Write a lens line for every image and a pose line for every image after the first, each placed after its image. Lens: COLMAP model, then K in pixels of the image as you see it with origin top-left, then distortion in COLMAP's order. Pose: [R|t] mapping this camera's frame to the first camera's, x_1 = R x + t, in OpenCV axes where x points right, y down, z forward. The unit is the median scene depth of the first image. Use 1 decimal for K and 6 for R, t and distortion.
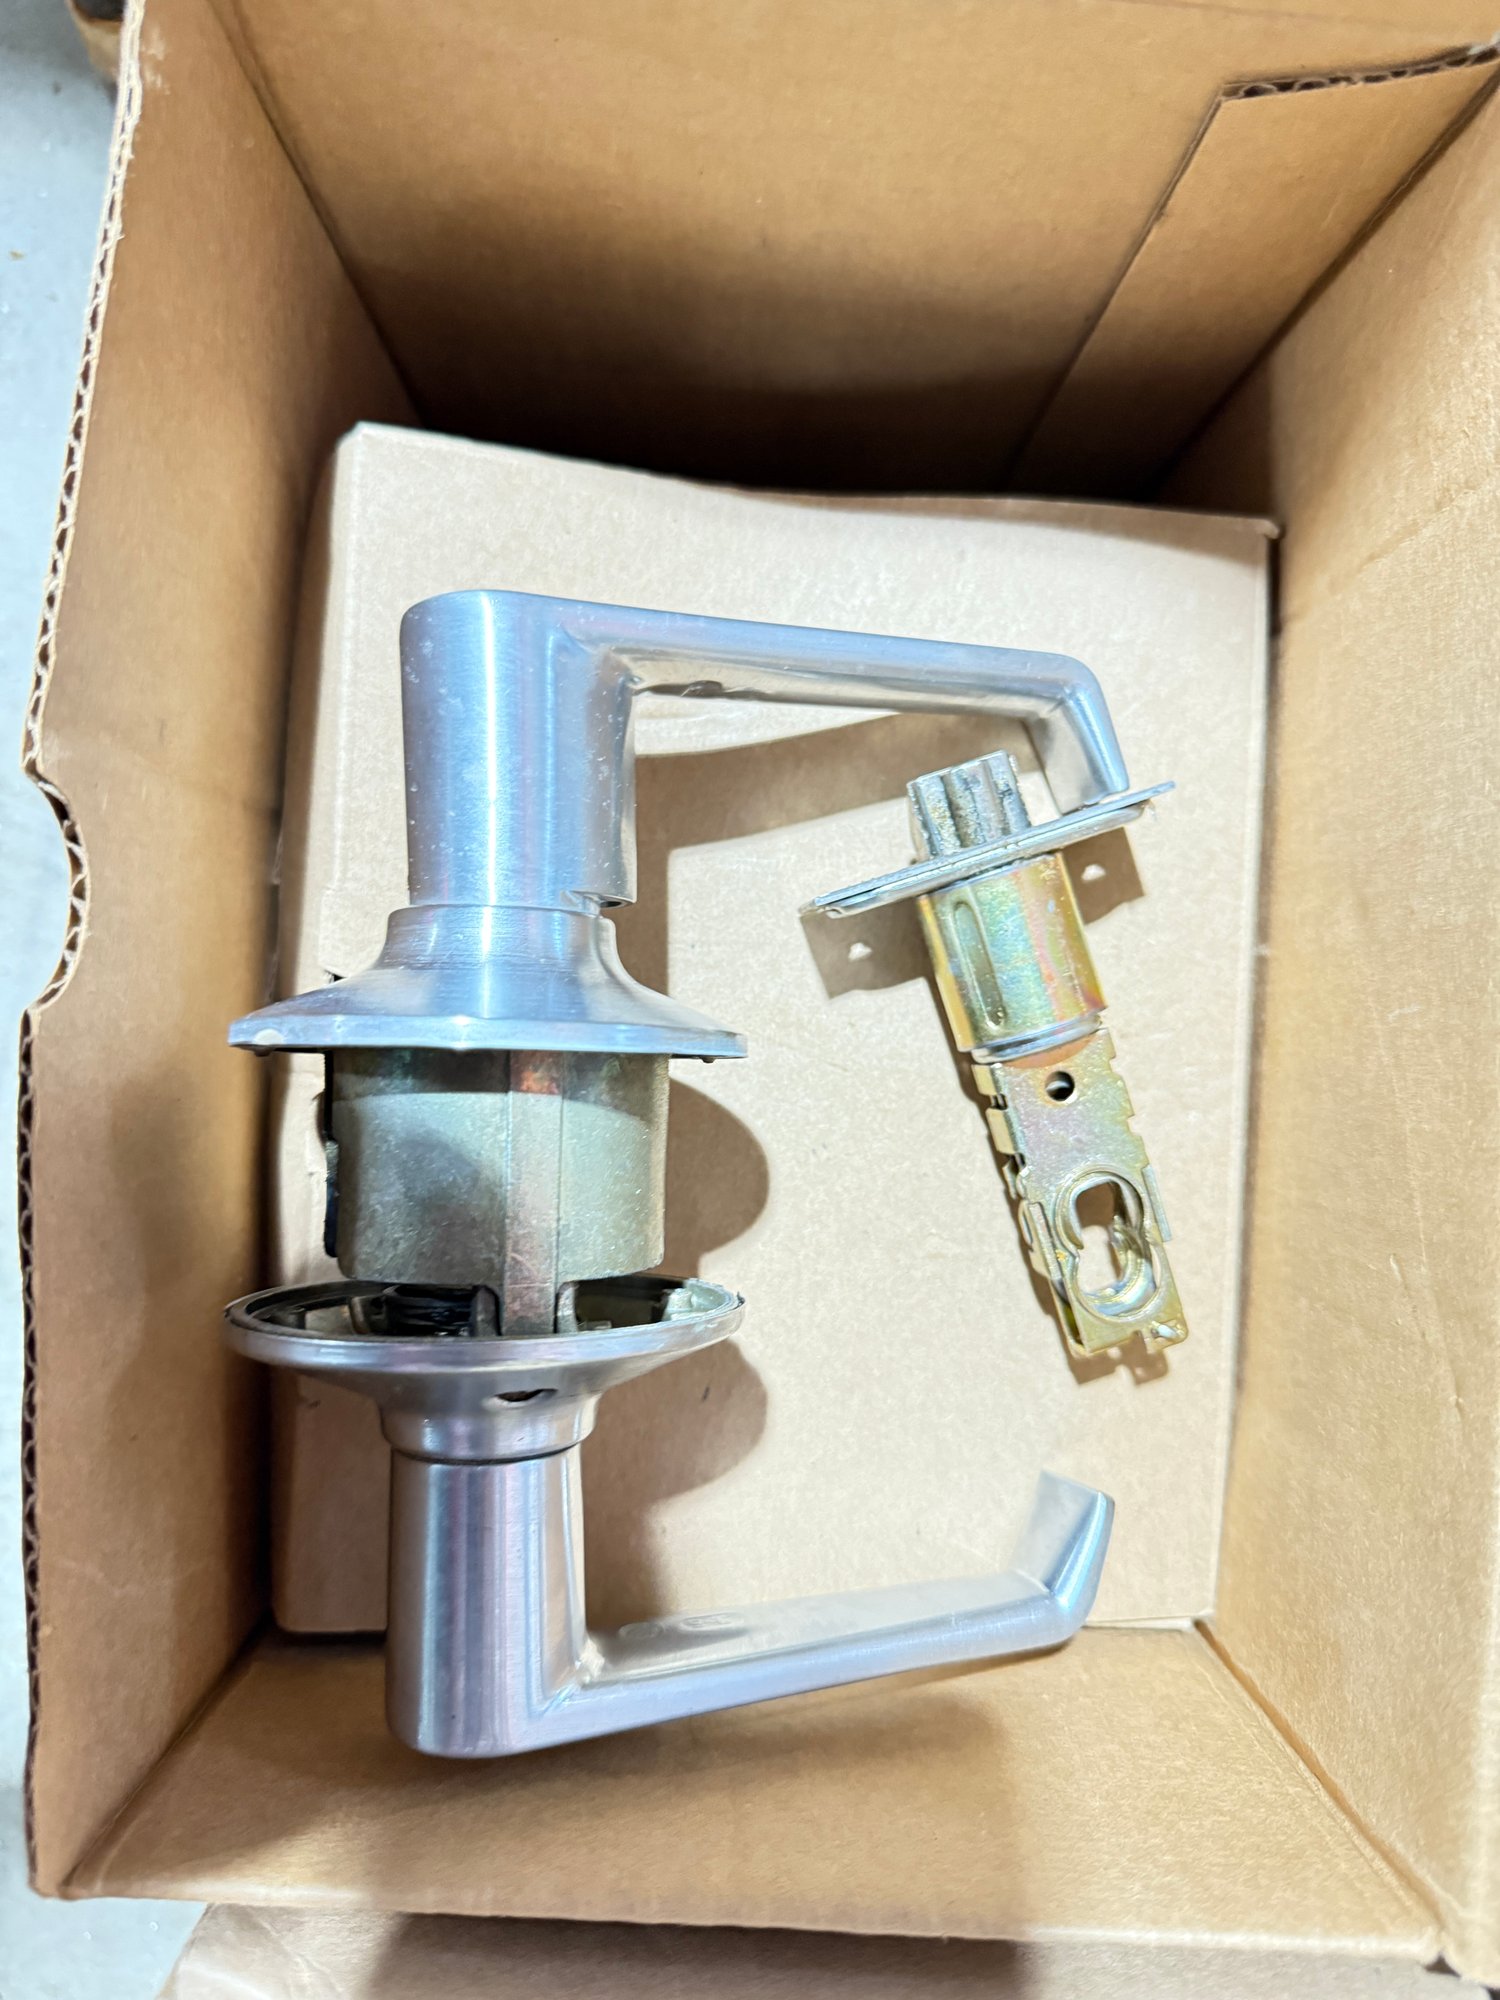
lens RADIAL K [[1460.5, 0, 750.0], [0, 1460.5, 1000.0], [0, 0, 1]] dist [0.048830, -0.093341]
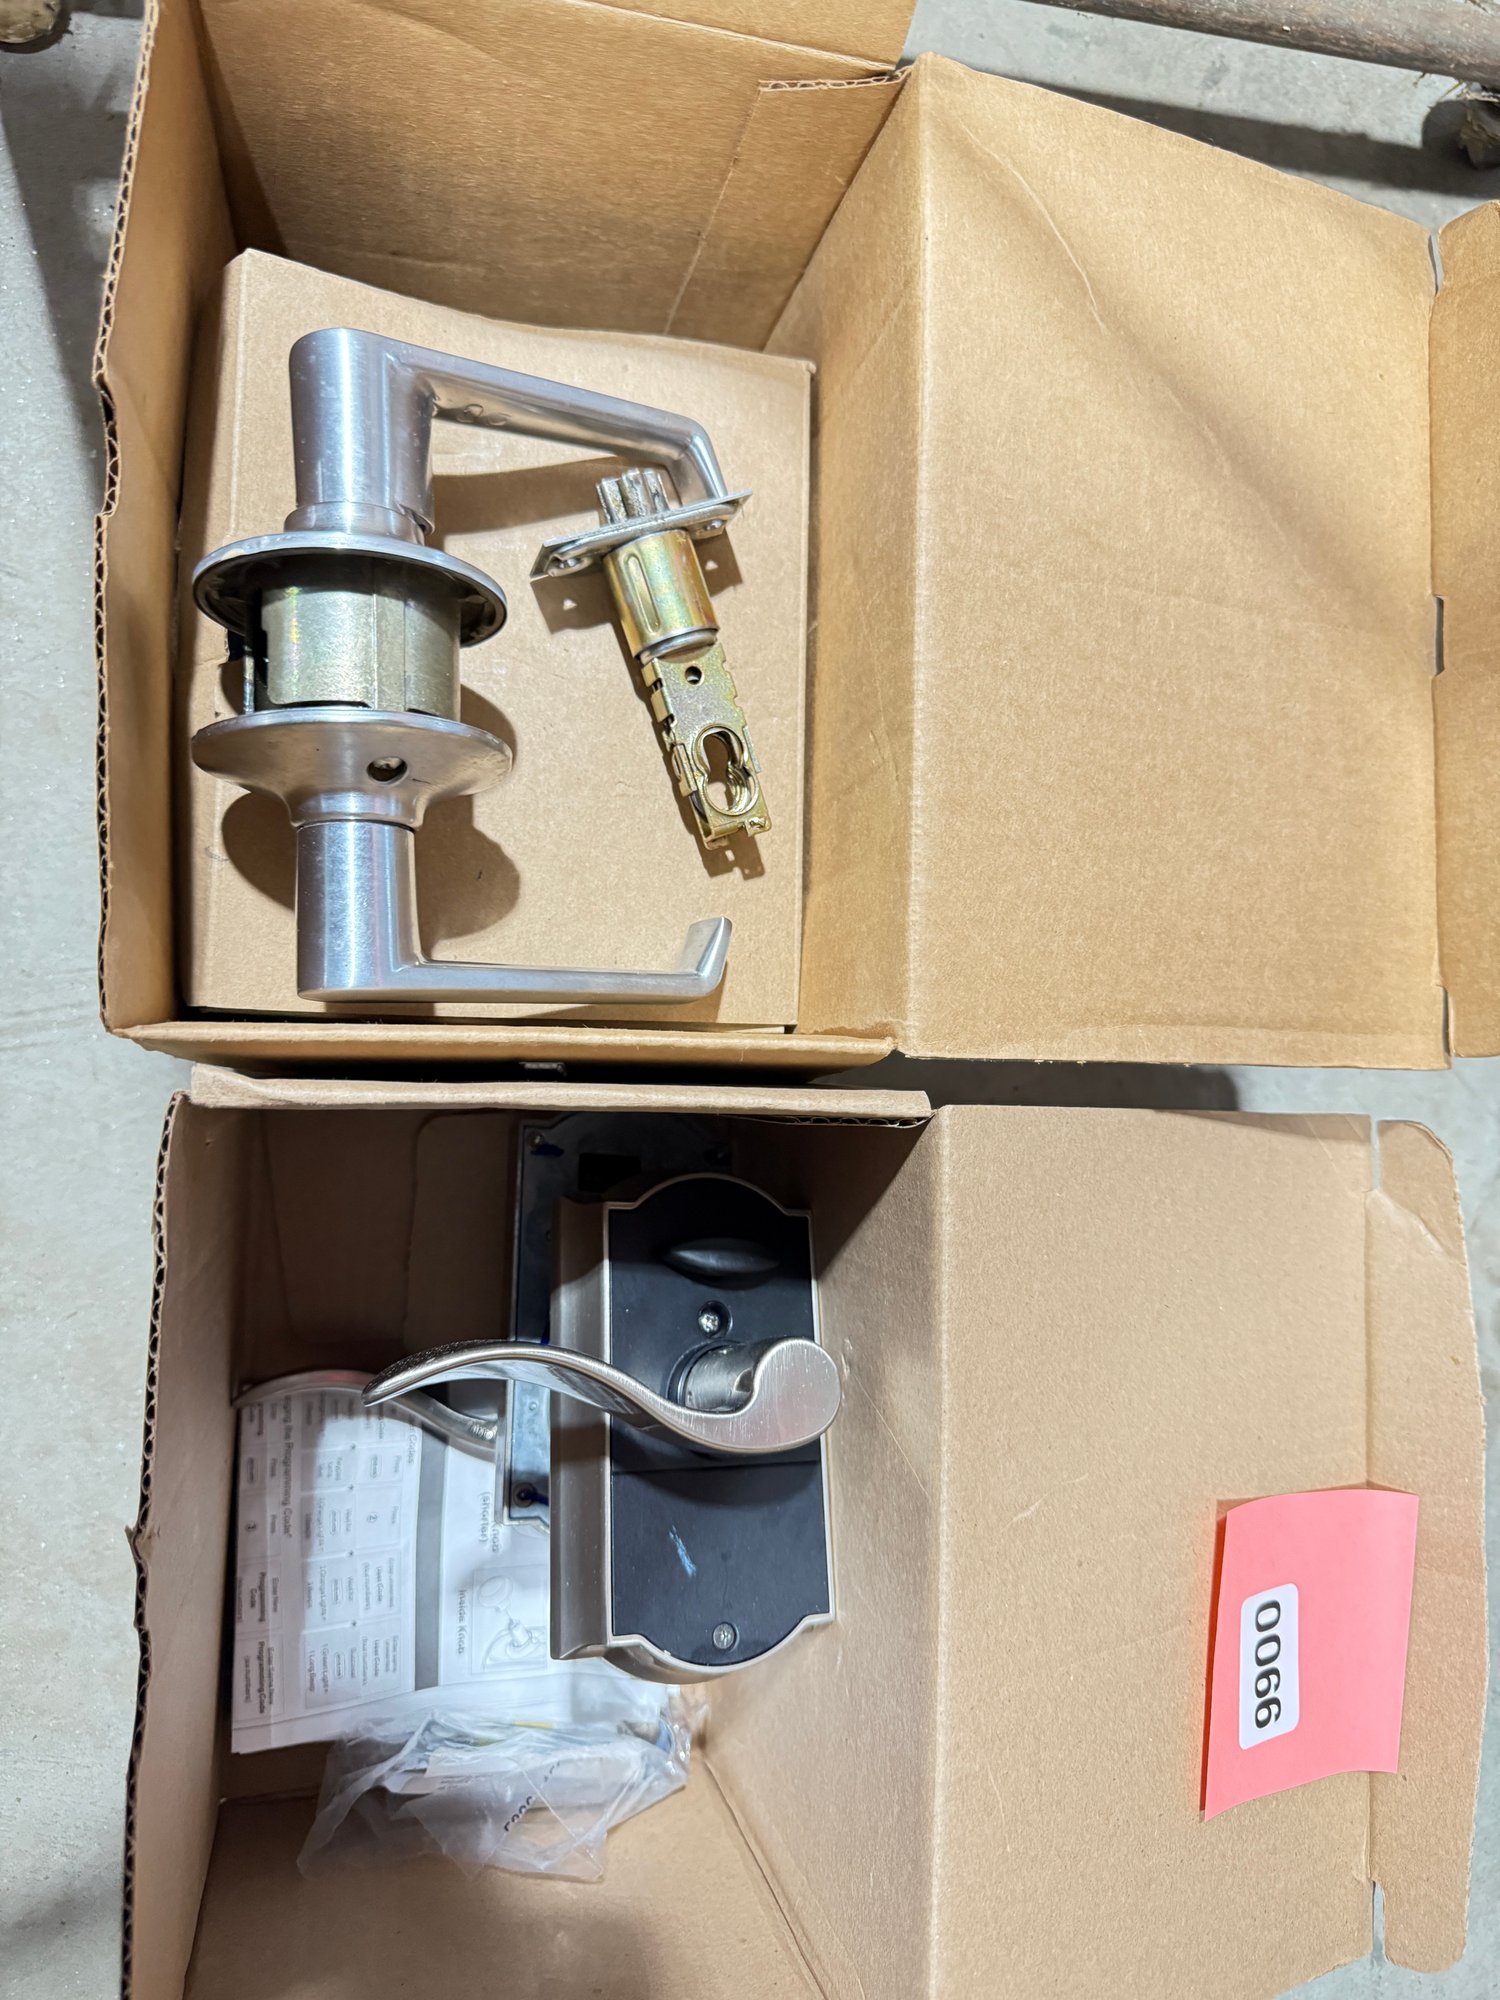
lens RADIAL K [[1387.8, 0, 750.0], [0, 1387.8, 1000.0], [0, 0, 1]] dist [-0.005619, -0.014083]
pose [[0.975502, -0.025511, 0.218505, -0.078113], [0.029803, 0.999422, -0.016370, 0.446590], [-0.217961, 0.022481, 0.975699, -0.538240]]
